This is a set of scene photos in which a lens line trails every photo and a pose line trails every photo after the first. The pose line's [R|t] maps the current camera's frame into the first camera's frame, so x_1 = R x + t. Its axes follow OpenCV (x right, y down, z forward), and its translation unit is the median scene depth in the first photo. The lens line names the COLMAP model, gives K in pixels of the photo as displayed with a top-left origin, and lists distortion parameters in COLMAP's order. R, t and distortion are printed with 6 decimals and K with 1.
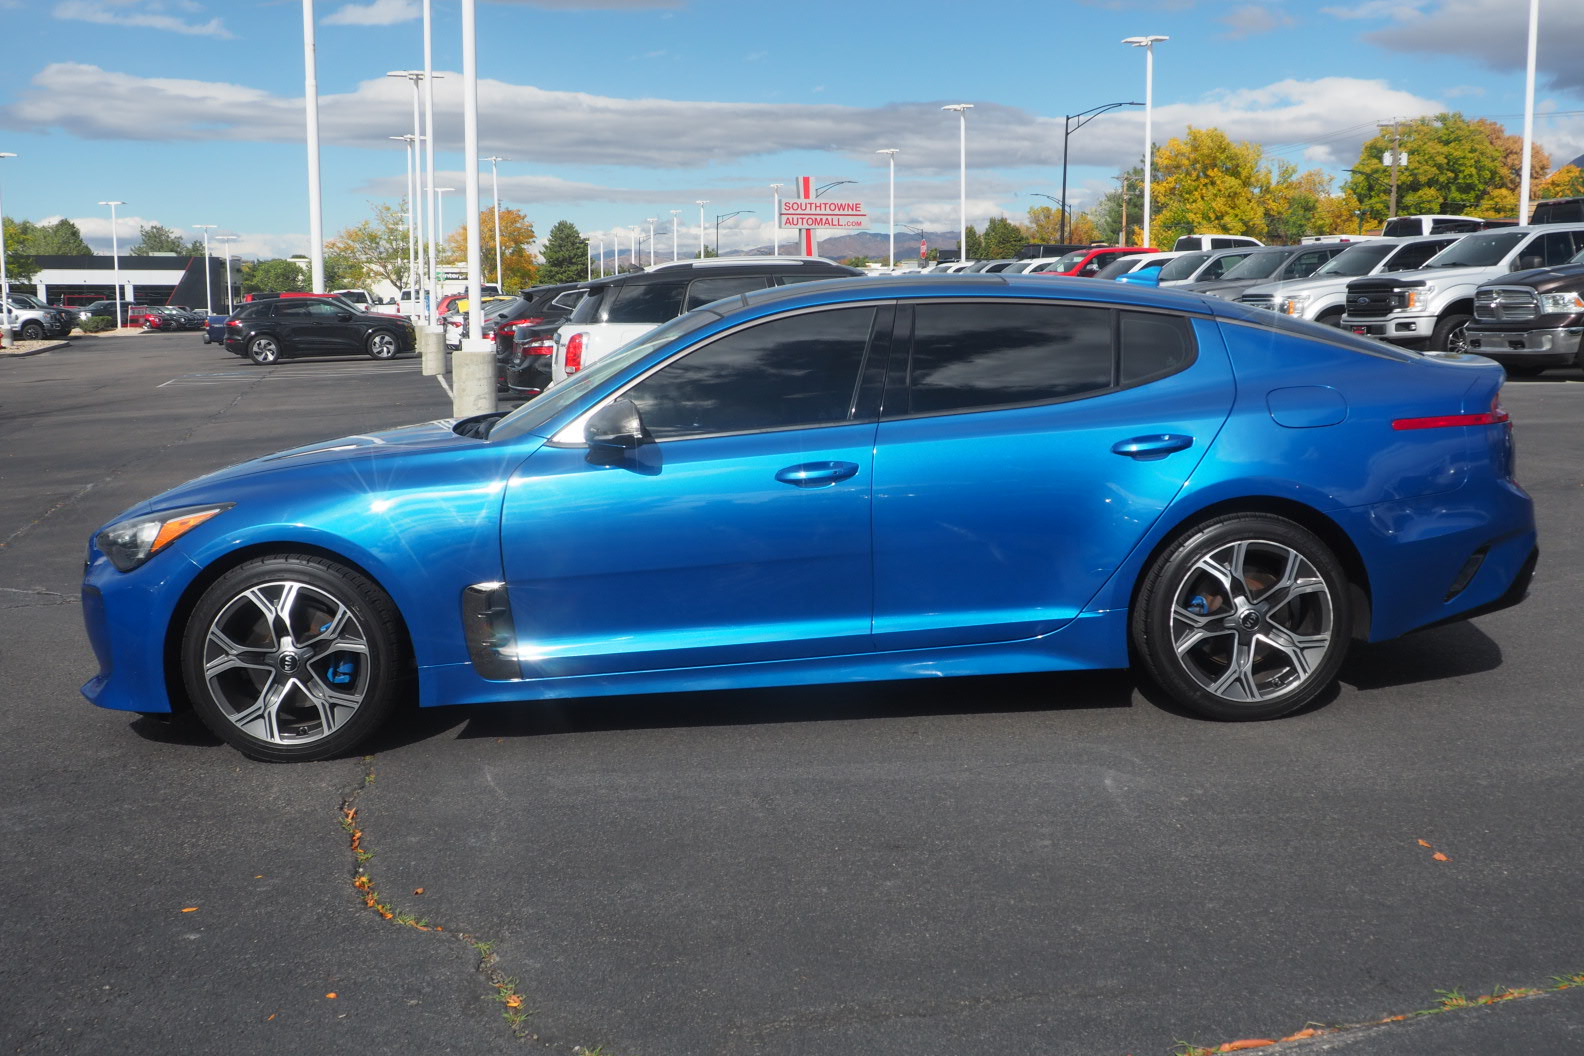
lens RADIAL K [[1634.4, 0, 792.0], [0, 1634.4, 493.6], [0, 0, 1]] dist [-0.011209, -0.007464]
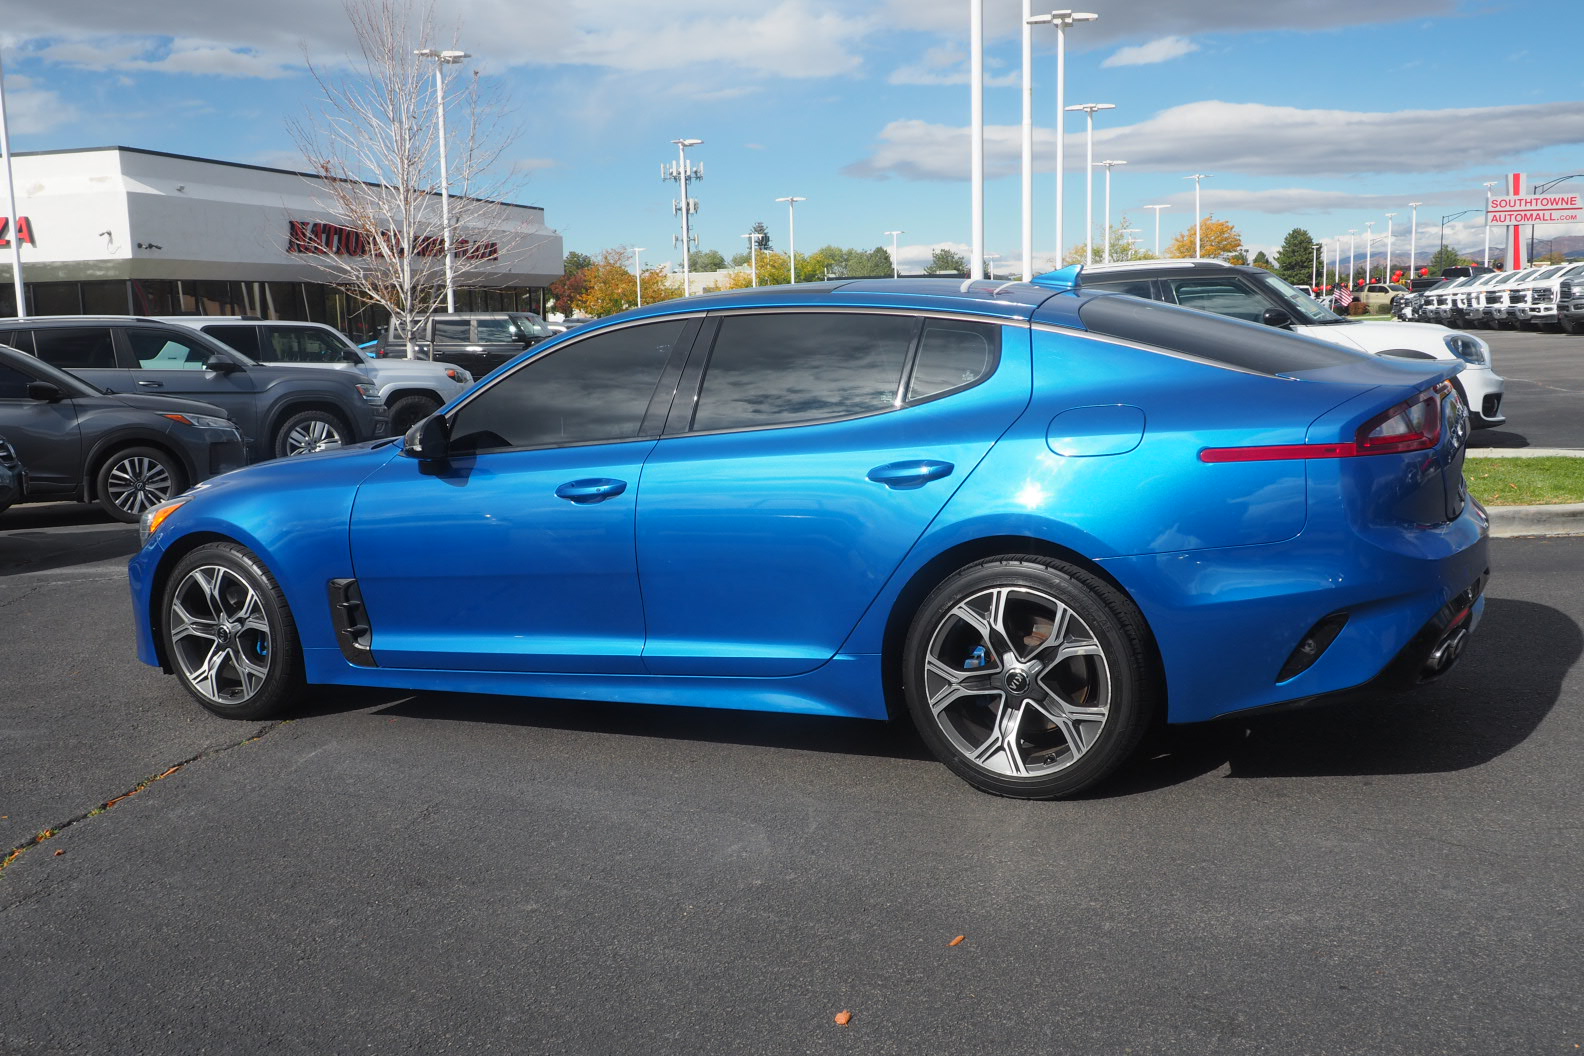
lens RADIAL K [[1405.4, 0, 806.1], [0, 1405.4, 530.6], [0, 0, 1]] dist [-0.008590, -0.012091]
pose [[0.879349, 0.049815, -0.473565, 0.518425], [-0.030091, 0.998338, 0.049141, -0.032441], [0.475226, -0.028962, 0.879387, 0.304802]]
